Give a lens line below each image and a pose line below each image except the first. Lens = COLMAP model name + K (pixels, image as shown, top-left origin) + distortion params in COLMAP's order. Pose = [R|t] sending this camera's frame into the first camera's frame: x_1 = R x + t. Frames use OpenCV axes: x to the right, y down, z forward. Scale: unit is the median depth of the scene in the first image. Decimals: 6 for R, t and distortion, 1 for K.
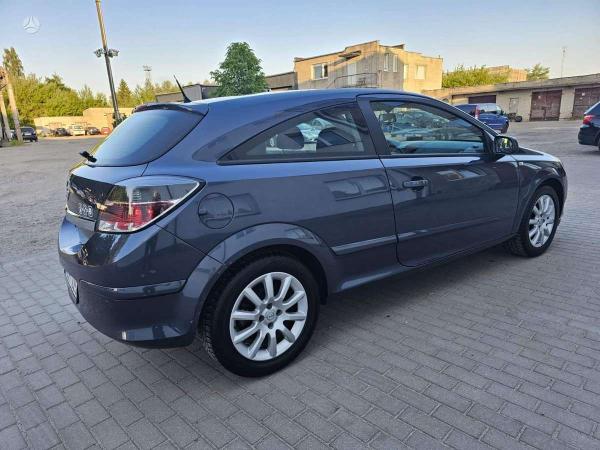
lens RADIAL K [[409.3, 0, 296.5], [0, 409.3, 221.6], [0, 0, 1]] dist [0.062537, -0.059112]
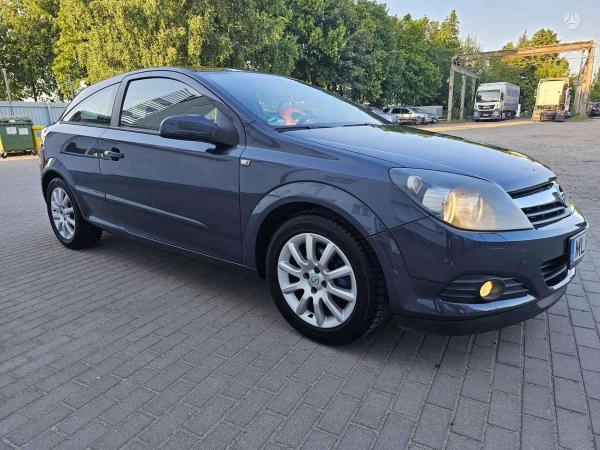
lens RADIAL K [[409.3, 0, 296.5], [0, 409.3, 221.6], [0, 0, 1]] dist [0.062537, -0.059112]
pose [[0.269252, 0.266063, -0.925588, 0.191561], [-0.214684, 0.953480, 0.211629, -0.033200], [0.938837, 0.141727, 0.313846, 0.145008]]
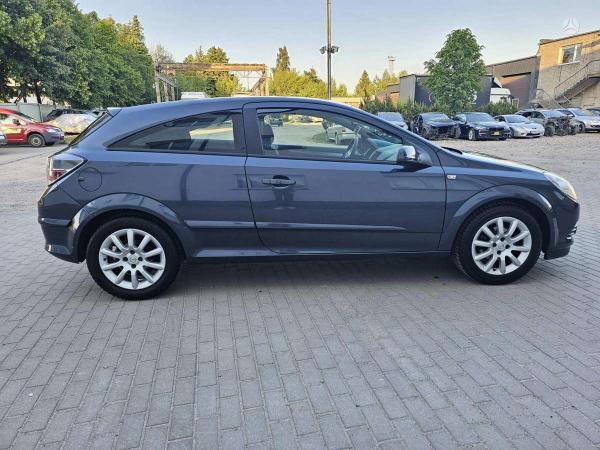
lens RADIAL K [[404.8, 0, 303.7], [0, 404.8, 223.1], [0, 0, 1]] dist [0.056149, -0.038133]
pose [[0.850873, 0.165098, -0.498757, 0.118745], [-0.148992, 0.986194, 0.072270, -0.008886], [0.503803, 0.012819, 0.863724, 0.008035]]
